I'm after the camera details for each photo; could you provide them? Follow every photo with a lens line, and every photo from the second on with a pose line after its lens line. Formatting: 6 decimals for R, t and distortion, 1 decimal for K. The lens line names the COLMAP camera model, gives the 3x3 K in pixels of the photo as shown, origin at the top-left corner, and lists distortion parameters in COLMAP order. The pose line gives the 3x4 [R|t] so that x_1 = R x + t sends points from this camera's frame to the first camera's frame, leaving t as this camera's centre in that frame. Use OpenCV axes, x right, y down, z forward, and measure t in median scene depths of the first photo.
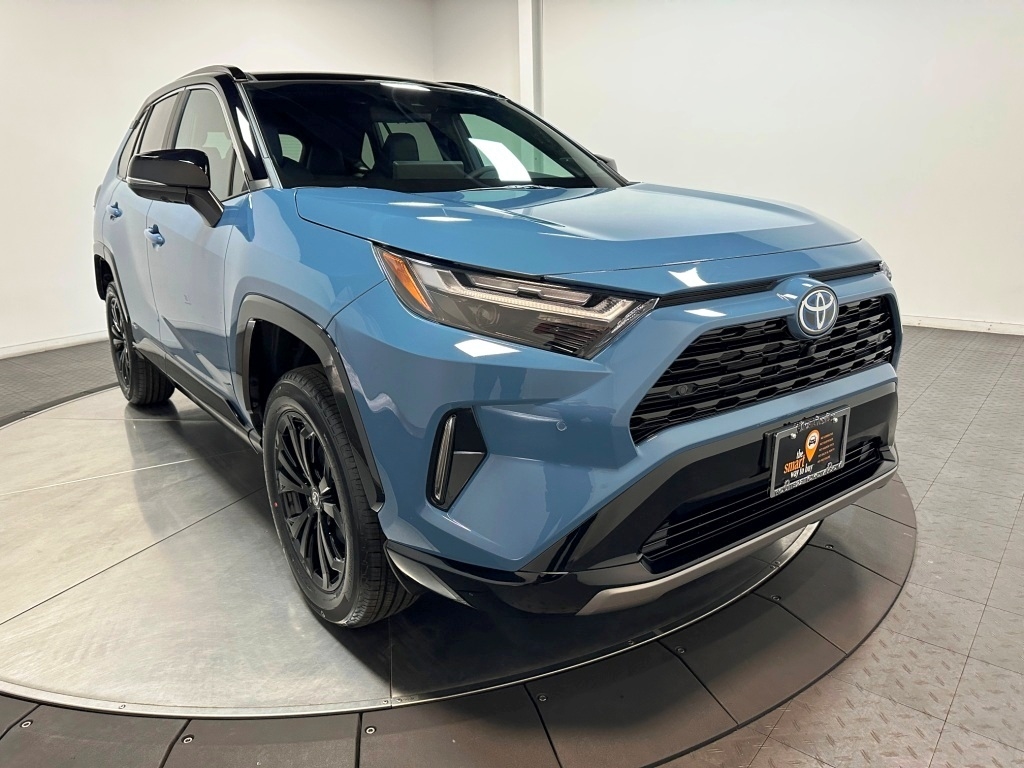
lens RADIAL K [[712.4, 0, 512.0], [0, 712.4, 384.0], [0, 0, 1]] dist [0.104468, -0.163460]
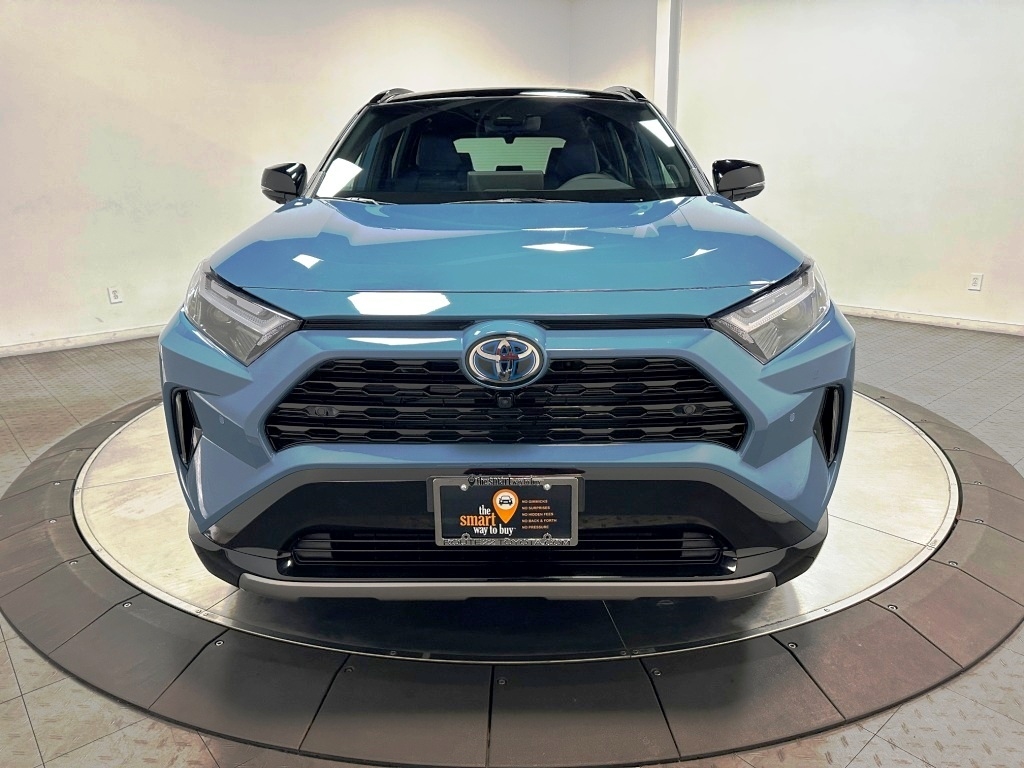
lens RADIAL K [[712.4, 0, 512.0], [0, 712.4, 384.0], [0, 0, 1]] dist [0.104468, -0.163460]
pose [[0.799403, 0.174937, -0.574762, 0.921640], [-0.166712, 0.983690, 0.067531, -0.128976], [0.577202, 0.041835, 0.815529, 0.269325]]
